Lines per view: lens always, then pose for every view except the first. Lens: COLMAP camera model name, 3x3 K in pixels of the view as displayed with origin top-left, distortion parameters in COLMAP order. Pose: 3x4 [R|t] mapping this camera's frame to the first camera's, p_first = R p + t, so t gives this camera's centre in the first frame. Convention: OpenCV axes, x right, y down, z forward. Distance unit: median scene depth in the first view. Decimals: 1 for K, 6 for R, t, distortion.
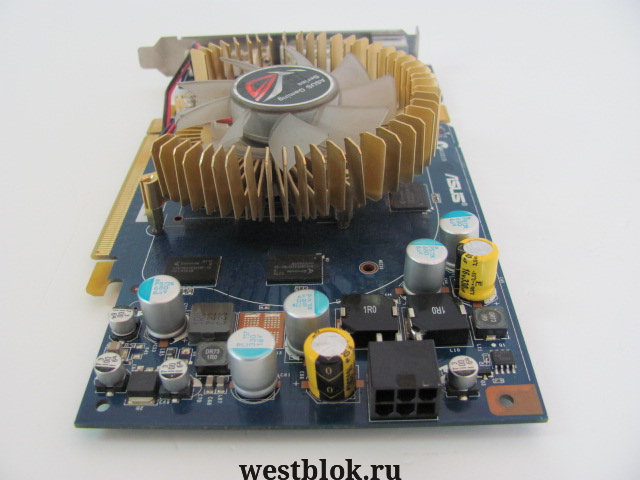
lens RADIAL K [[665.0, 0, 320.0], [0, 665.0, 240.0], [0, 0, 1]] dist [-0.150971, 0.039725]
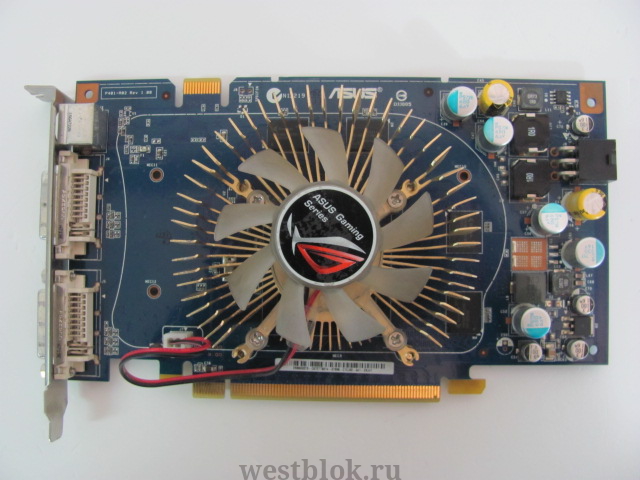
lens RADIAL K [[665.0, 0, 320.0], [0, 665.0, 240.0], [0, 0, 1]] dist [-0.150971, 0.039725]
pose [[0.006427, -0.996831, 0.079290, -0.144553], [0.624059, 0.065955, 0.778589, -1.048667], [-0.781351, 0.044478, 0.622505, 0.385162]]
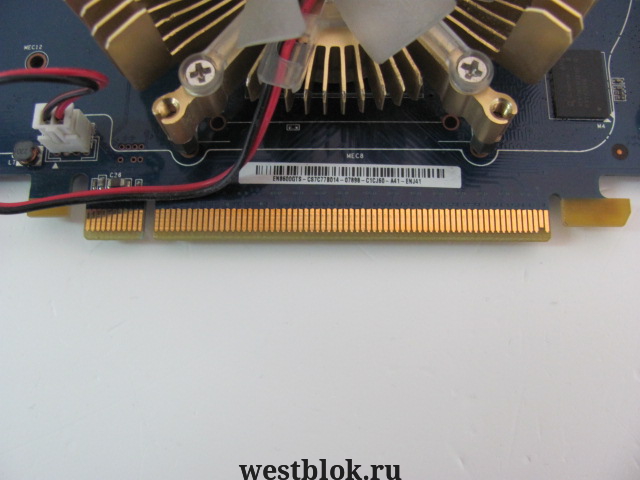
lens RADIAL K [[665.0, 0, 320.0], [0, 665.0, 240.0], [0, 0, 1]] dist [-0.150971, 0.039725]
pose [[0.002356, -0.959566, 0.281475, -0.515748], [0.621294, 0.221963, 0.751483, -0.575461], [-0.783574, 0.173108, 0.596695, 0.767924]]
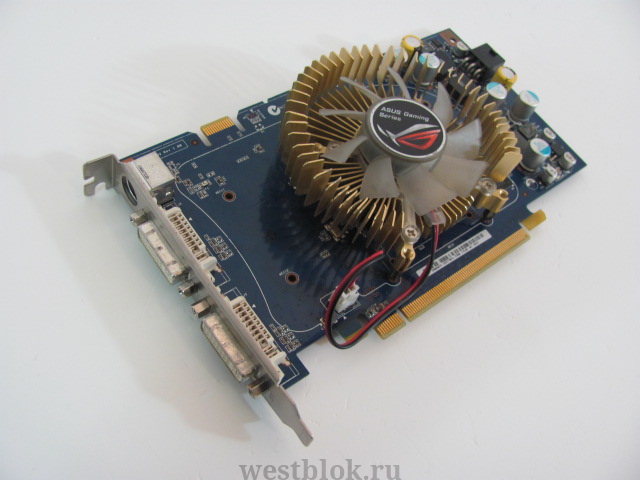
lens RADIAL K [[665.0, 0, 320.0], [0, 665.0, 240.0], [0, 0, 1]] dist [-0.150971, 0.039725]
pose [[-0.606979, -0.721033, 0.334198, -0.543568], [0.295710, 0.185416, 0.937111, -1.464496], [-0.737653, 0.667632, 0.100672, 1.164390]]
